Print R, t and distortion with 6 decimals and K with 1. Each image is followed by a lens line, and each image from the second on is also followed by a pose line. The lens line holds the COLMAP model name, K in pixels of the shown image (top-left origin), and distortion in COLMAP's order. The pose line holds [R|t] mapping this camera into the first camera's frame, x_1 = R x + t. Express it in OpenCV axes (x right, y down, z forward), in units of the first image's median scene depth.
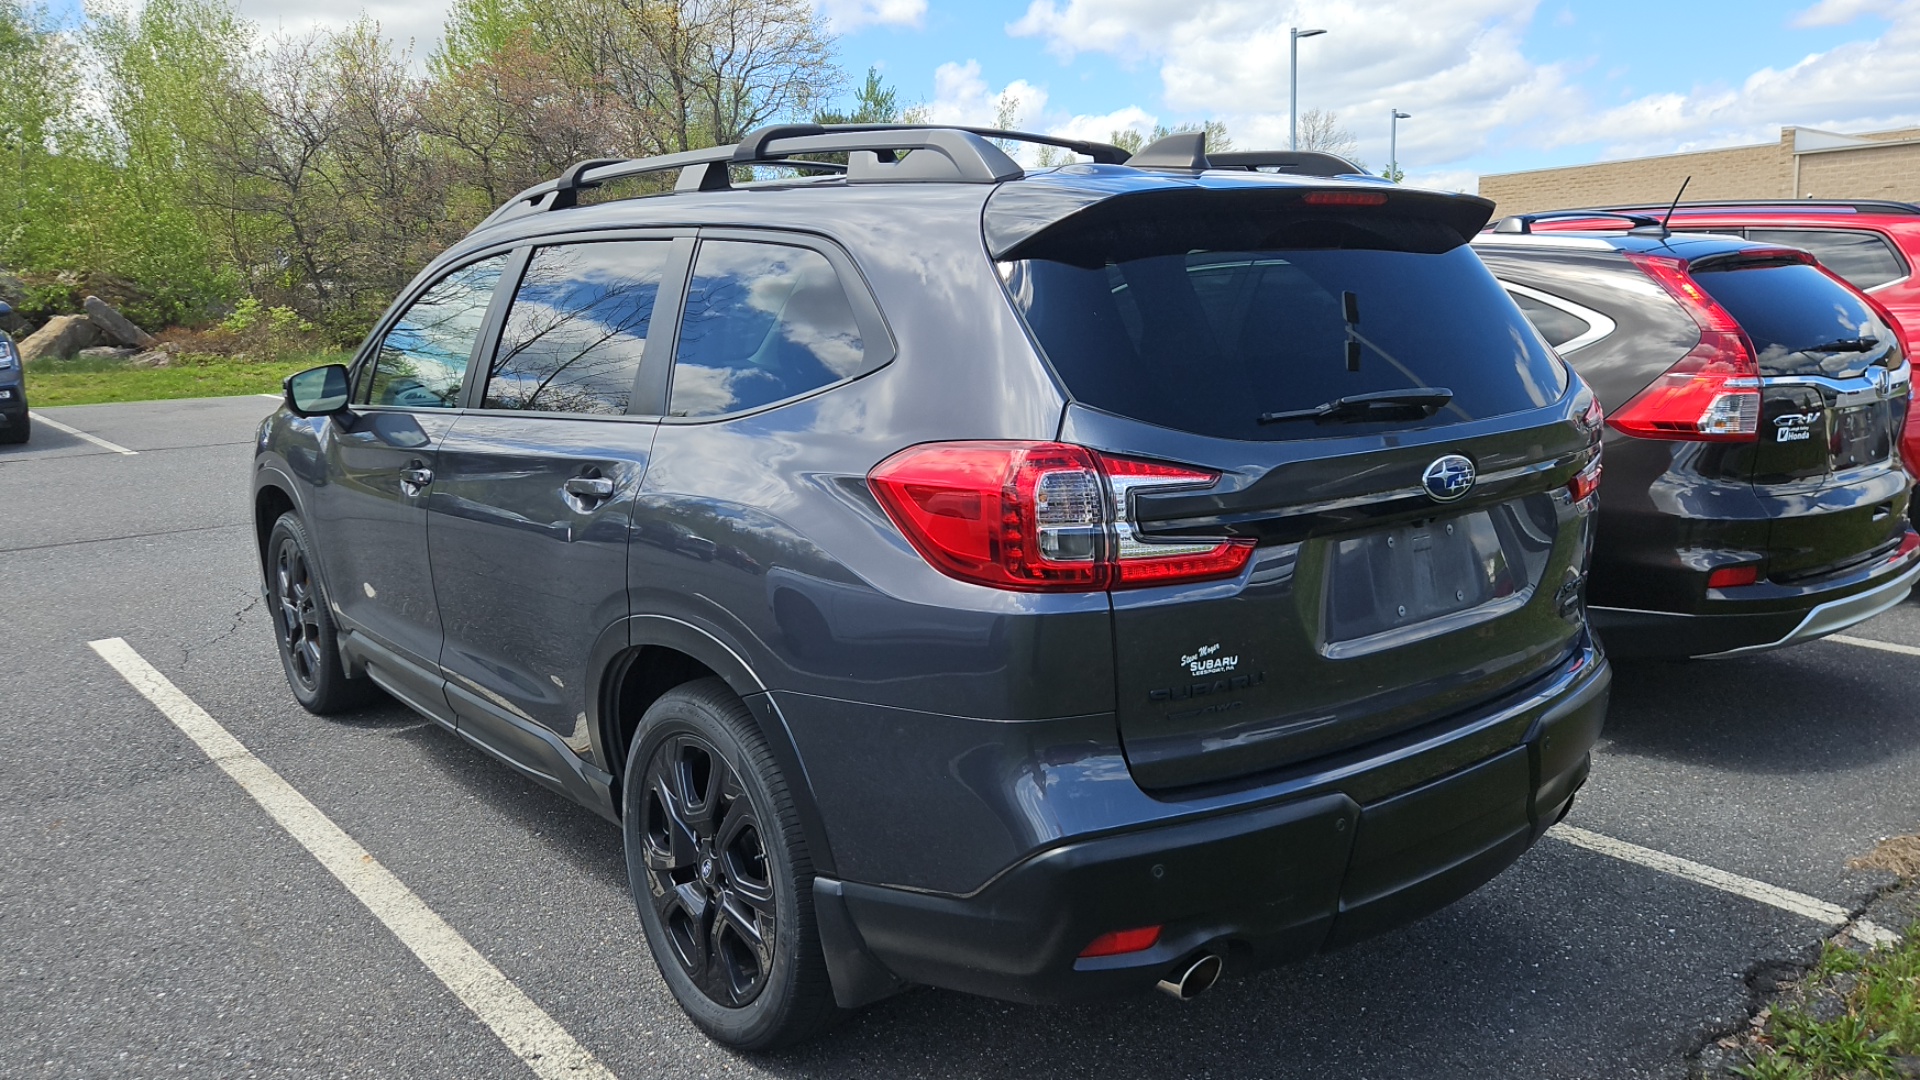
lens RADIAL K [[1428.2, 0, 960.0], [0, 1428.2, 540.0], [0, 0, 1]] dist [0.123384, -0.133277]
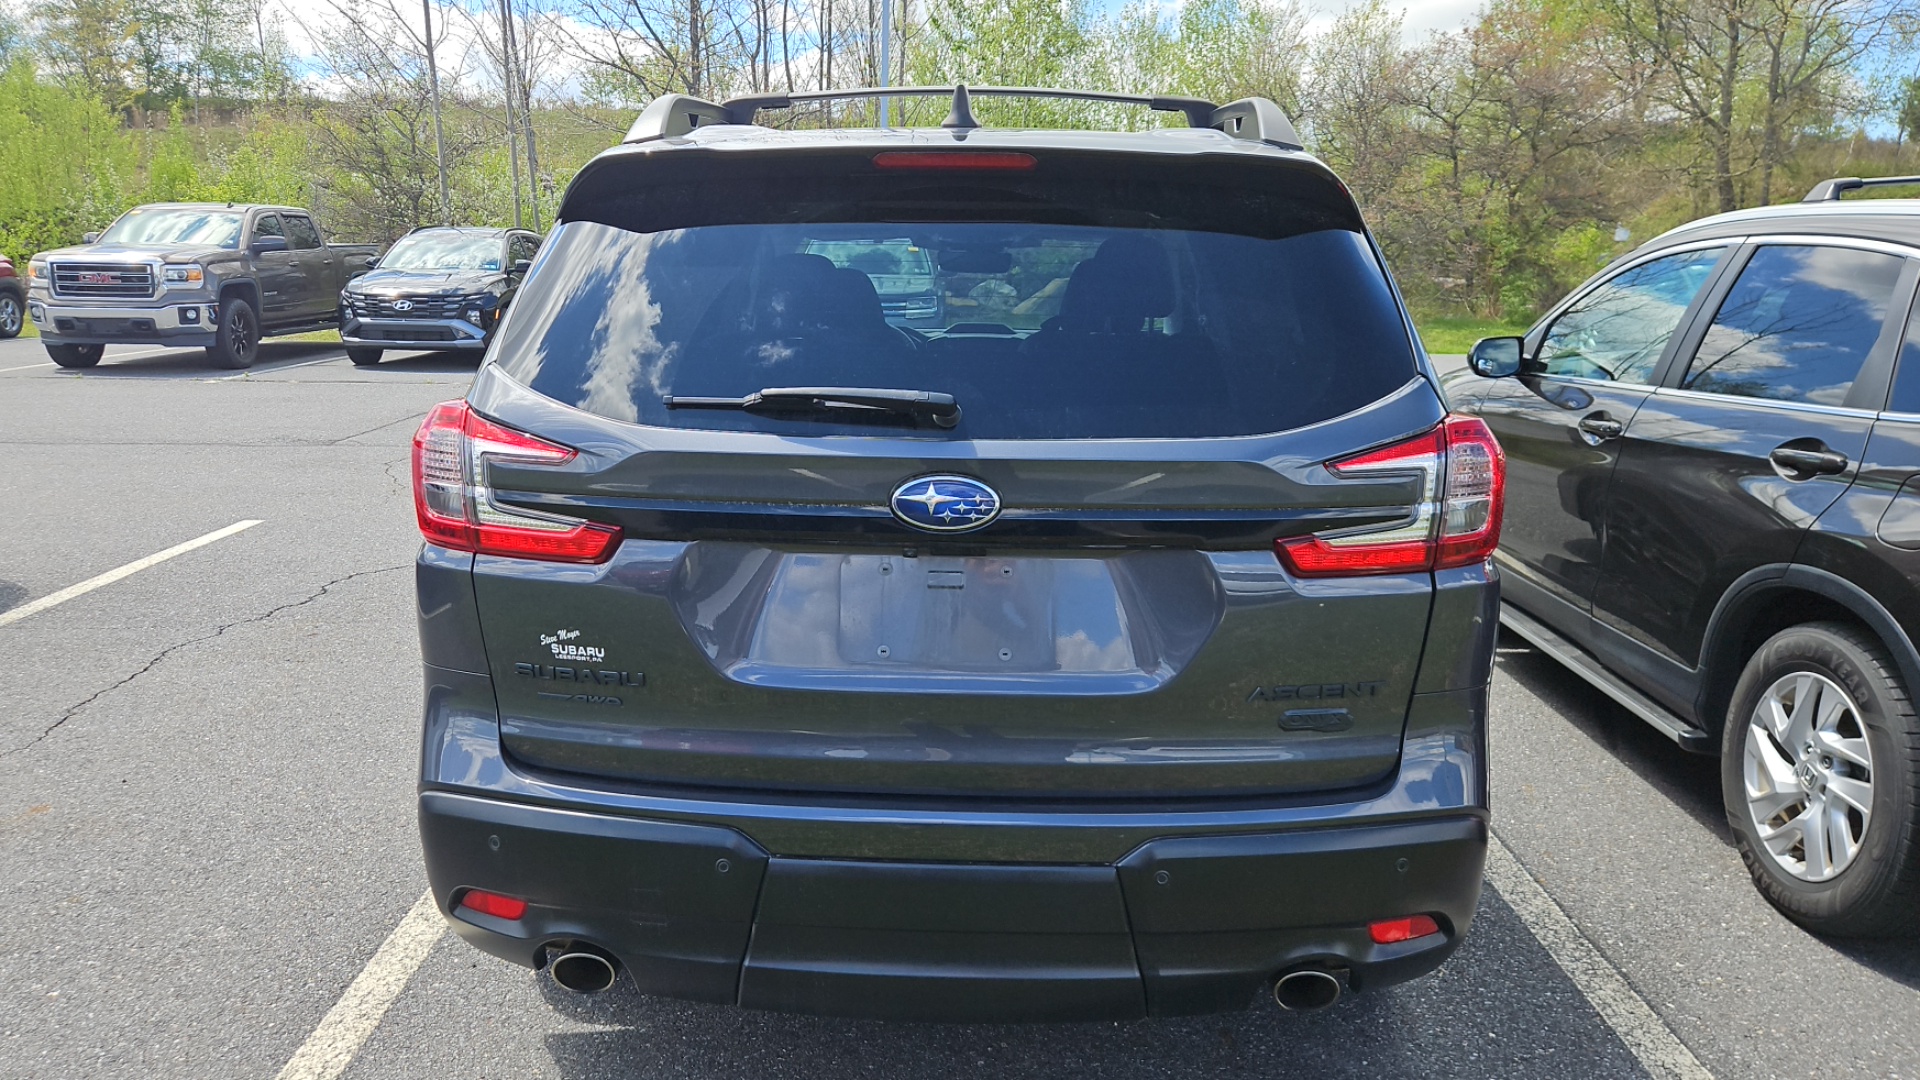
lens RADIAL K [[1428.2, 0, 960.0], [0, 1428.2, 540.0], [0, 0, 1]] dist [0.123384, -0.133277]
pose [[0.753937, 0.154962, -0.638409, 0.934115], [-0.142399, 0.987226, 0.071464, -0.087741], [0.641328, 0.037029, 0.766373, 0.412034]]
